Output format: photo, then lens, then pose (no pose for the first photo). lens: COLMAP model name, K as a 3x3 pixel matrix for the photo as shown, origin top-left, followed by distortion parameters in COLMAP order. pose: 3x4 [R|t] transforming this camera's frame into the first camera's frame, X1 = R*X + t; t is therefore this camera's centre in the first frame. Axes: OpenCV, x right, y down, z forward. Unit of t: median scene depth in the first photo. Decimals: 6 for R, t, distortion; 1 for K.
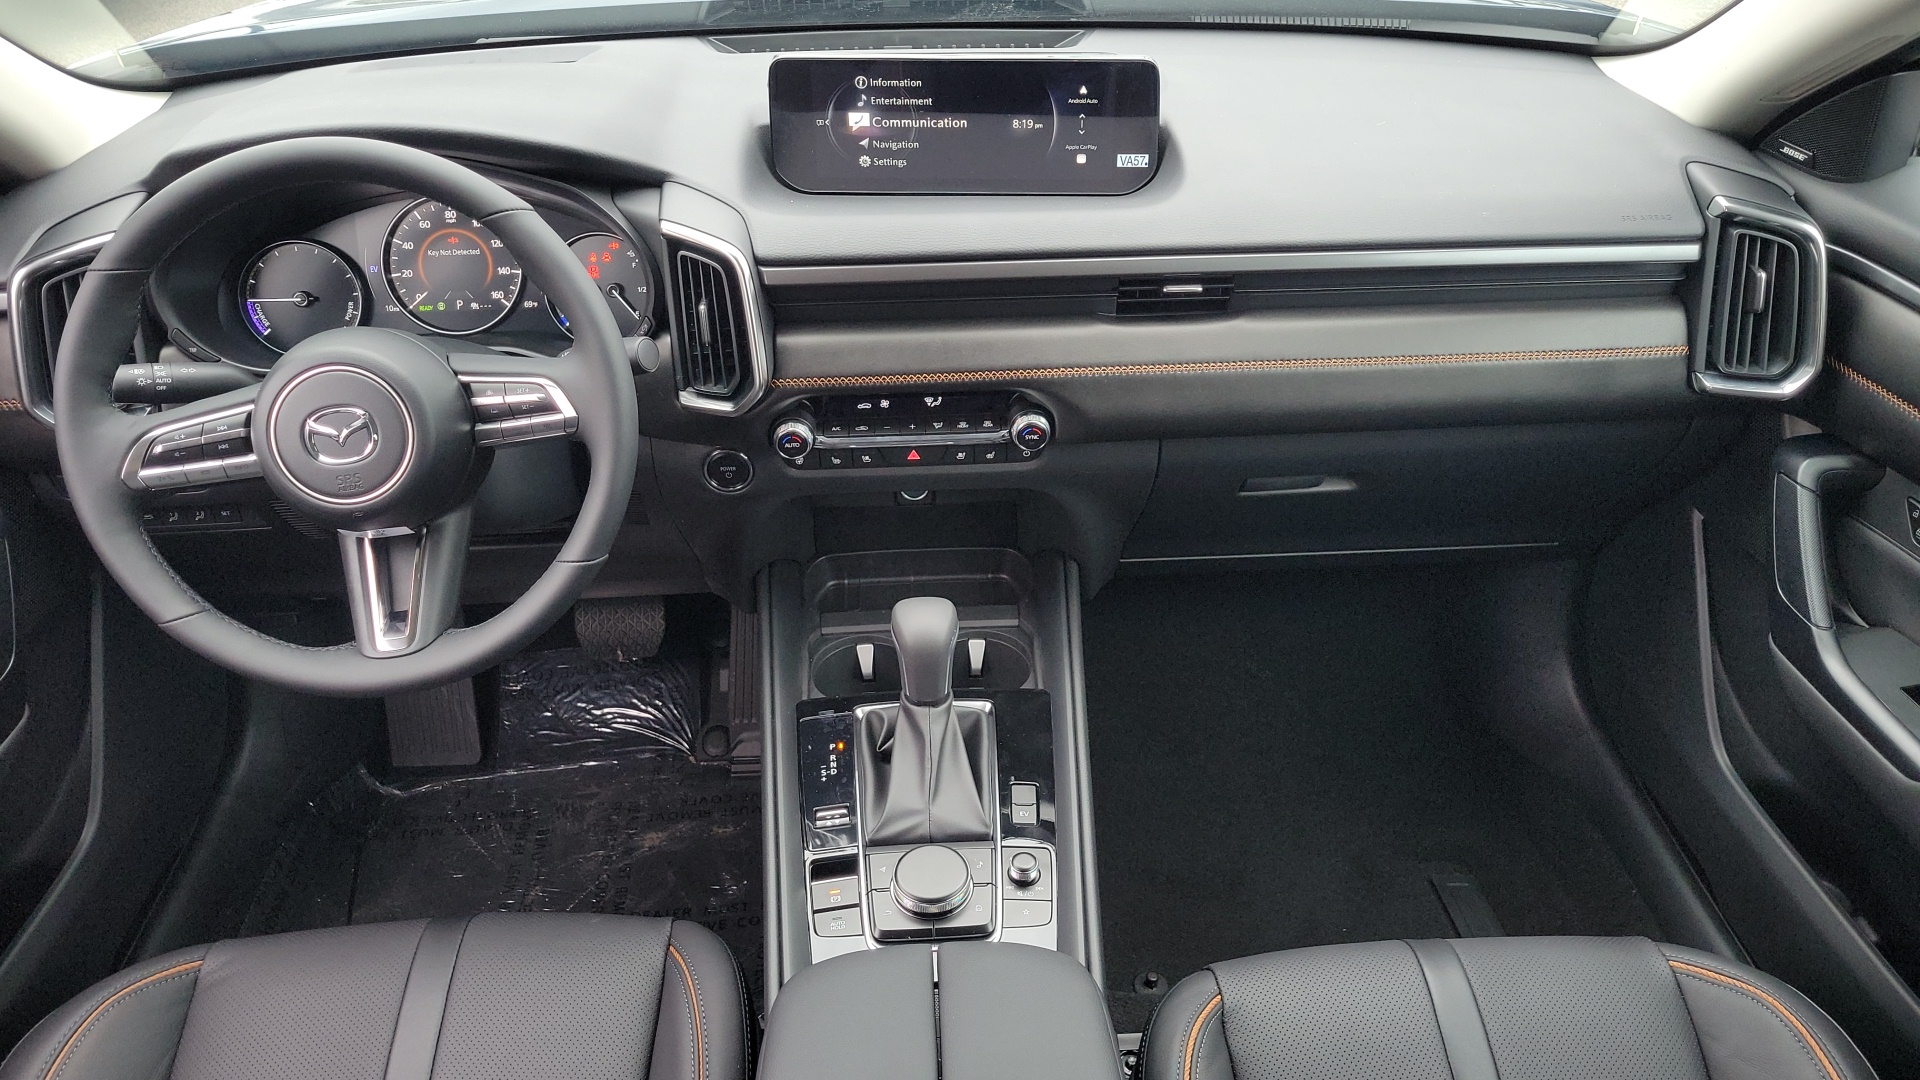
lens RADIAL K [[1441.6, 0, 977.7], [0, 1441.6, 539.6], [0, 0, 1]] dist [0.049626, -0.029543]
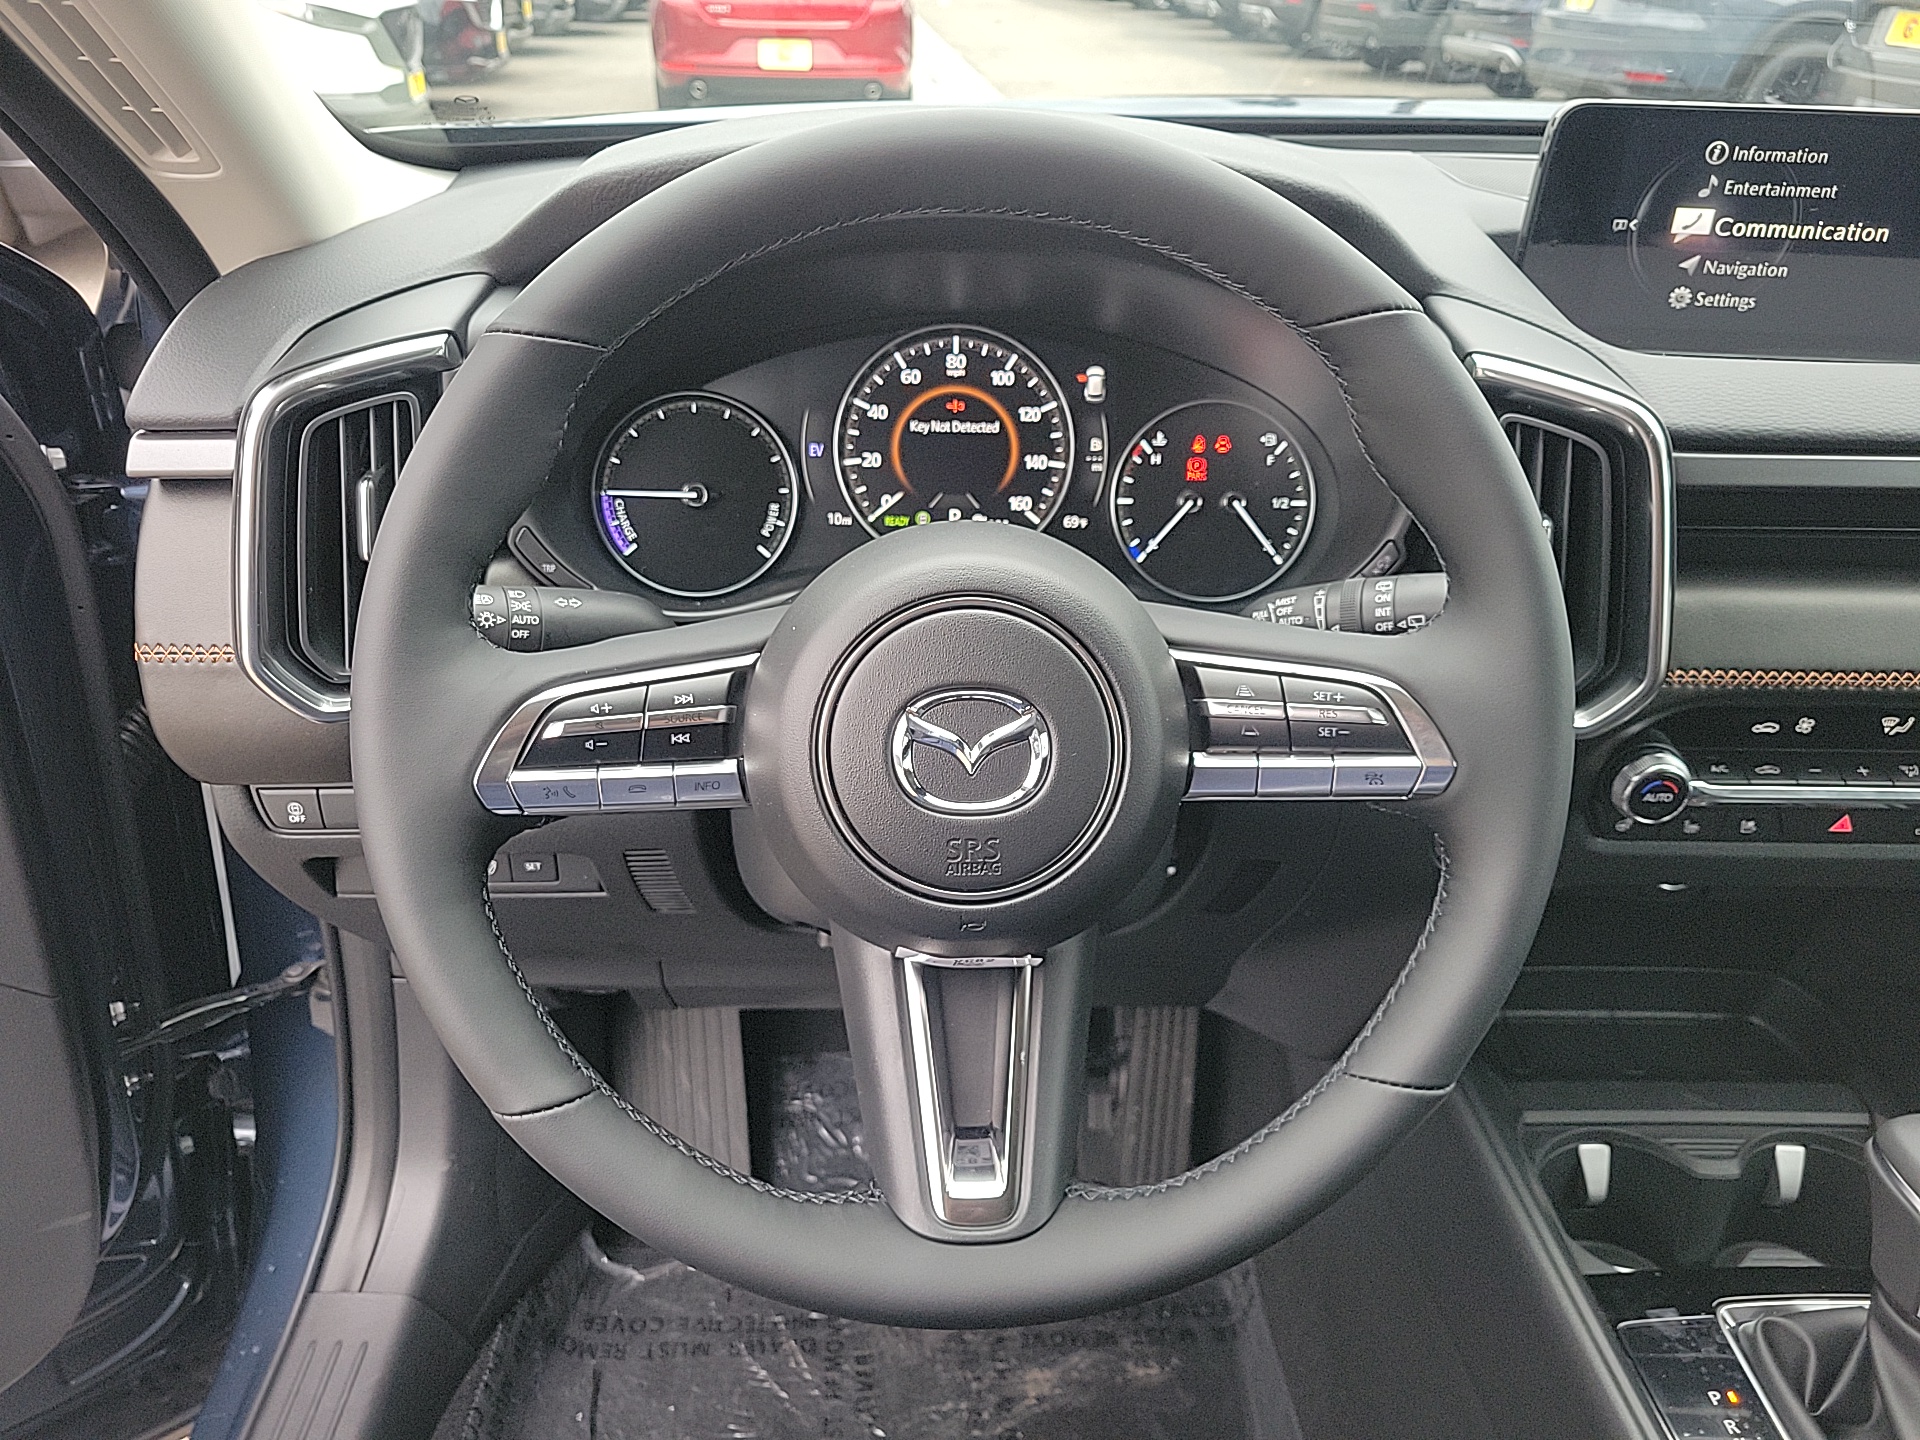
lens RADIAL K [[1474.3, 0, 956.7], [0, 1474.3, 717.9], [0, 0, 1]] dist [0.013879, -0.003935]
pose [[0.998782, 0.046008, -0.017807, -0.351627], [-0.047387, 0.995089, -0.086903, -0.033740], [0.013721, 0.087641, 0.996058, 0.439994]]
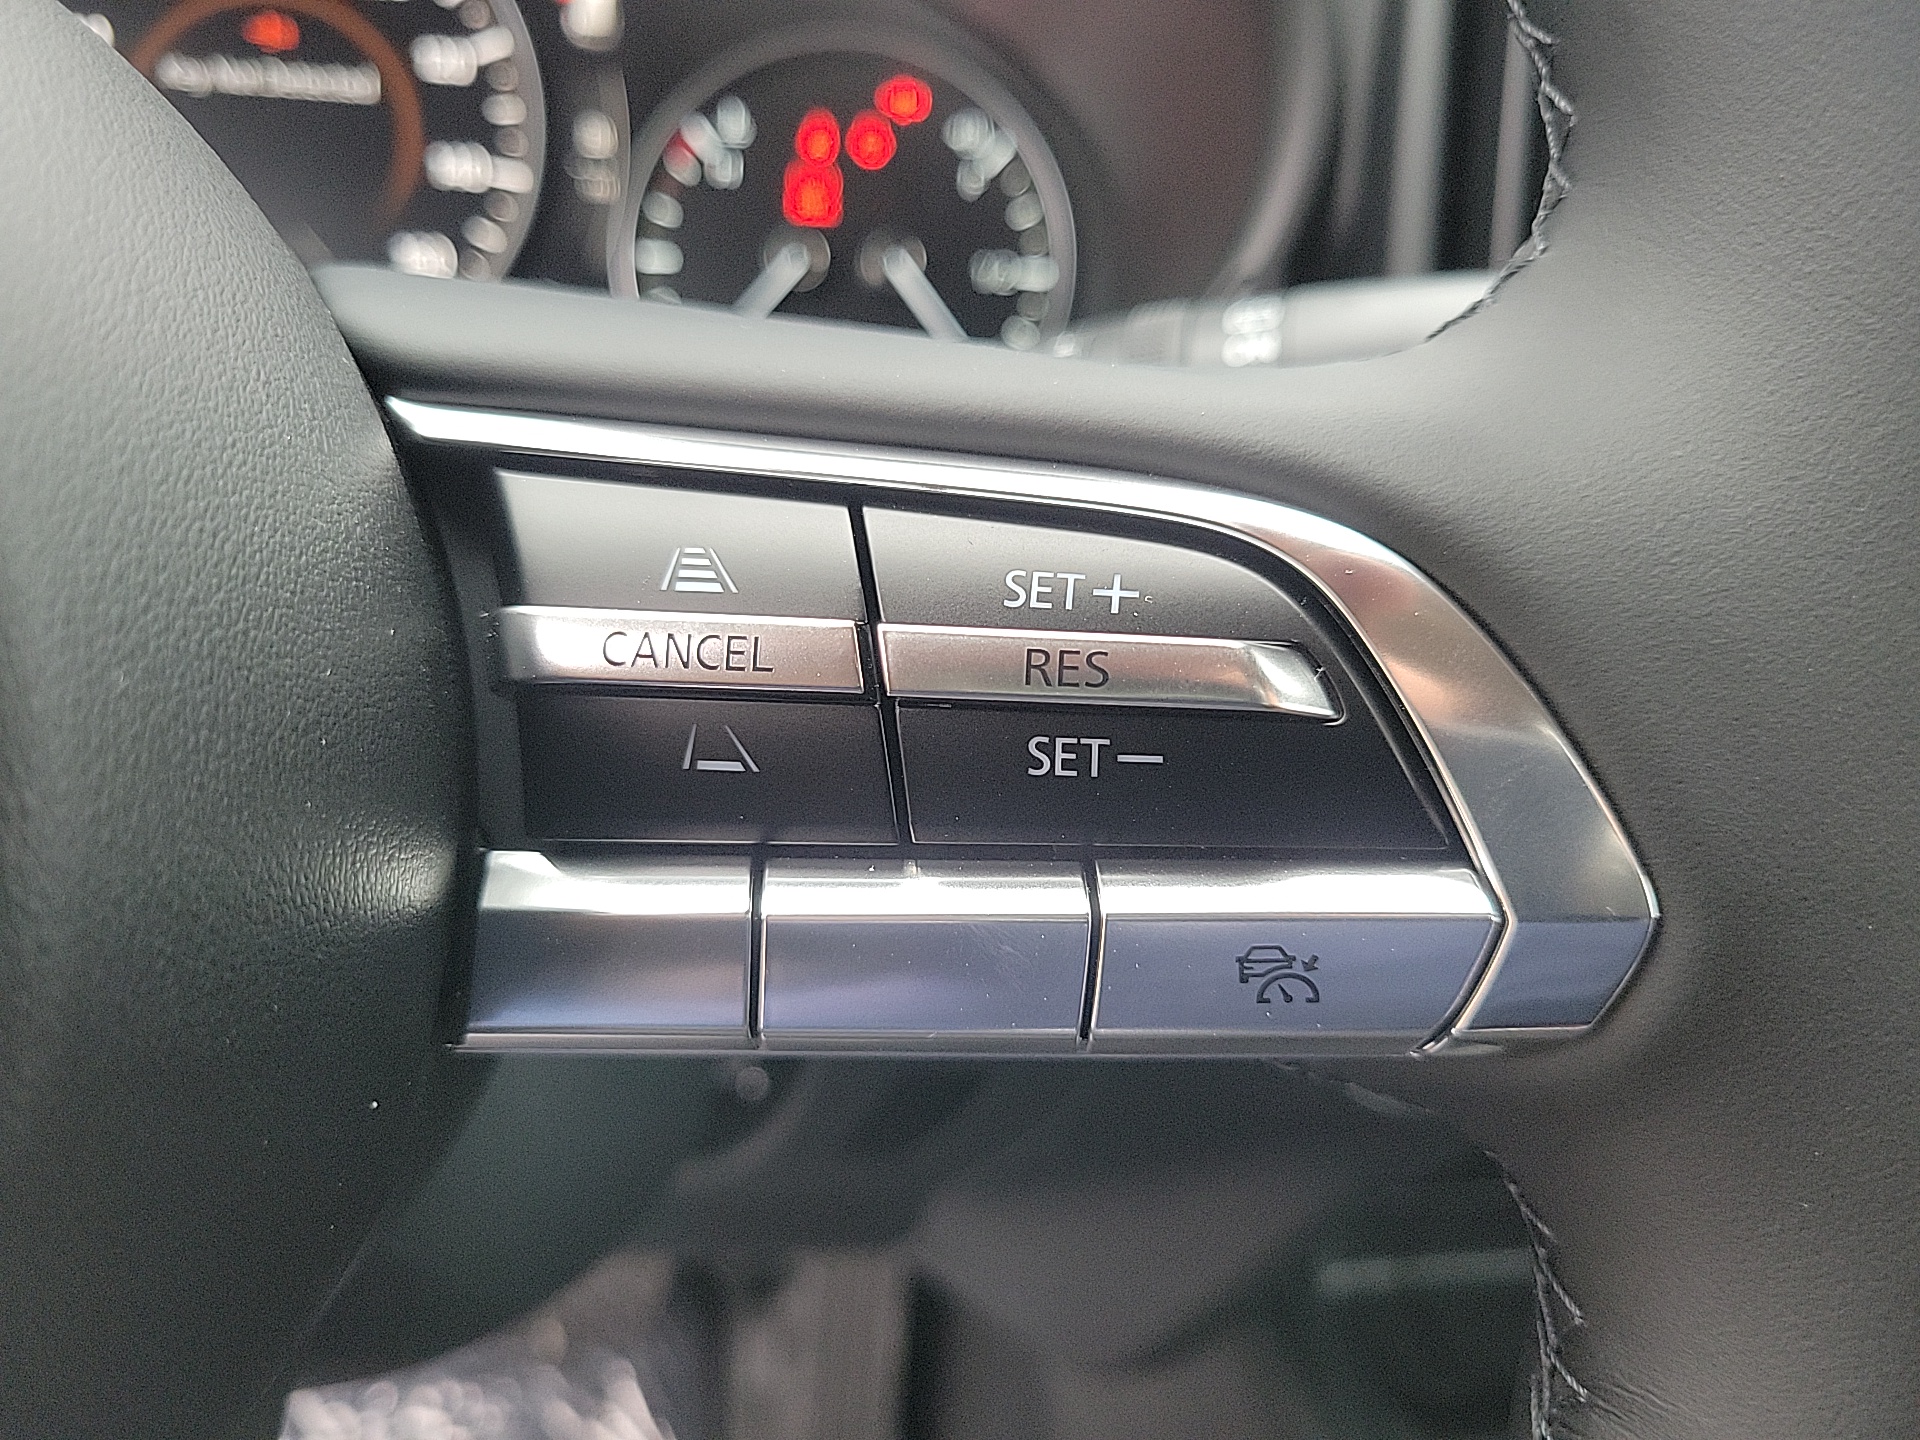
lens RADIAL K [[1474.3, 0, 956.7], [0, 1474.3, 717.9], [0, 0, 1]] dist [0.013879, -0.003935]
pose [[0.991413, 0.054473, 0.118882, -0.271983], [-0.038624, 0.990528, -0.131764, -0.061040], [-0.124934, 0.126041, 0.984127, 0.767393]]
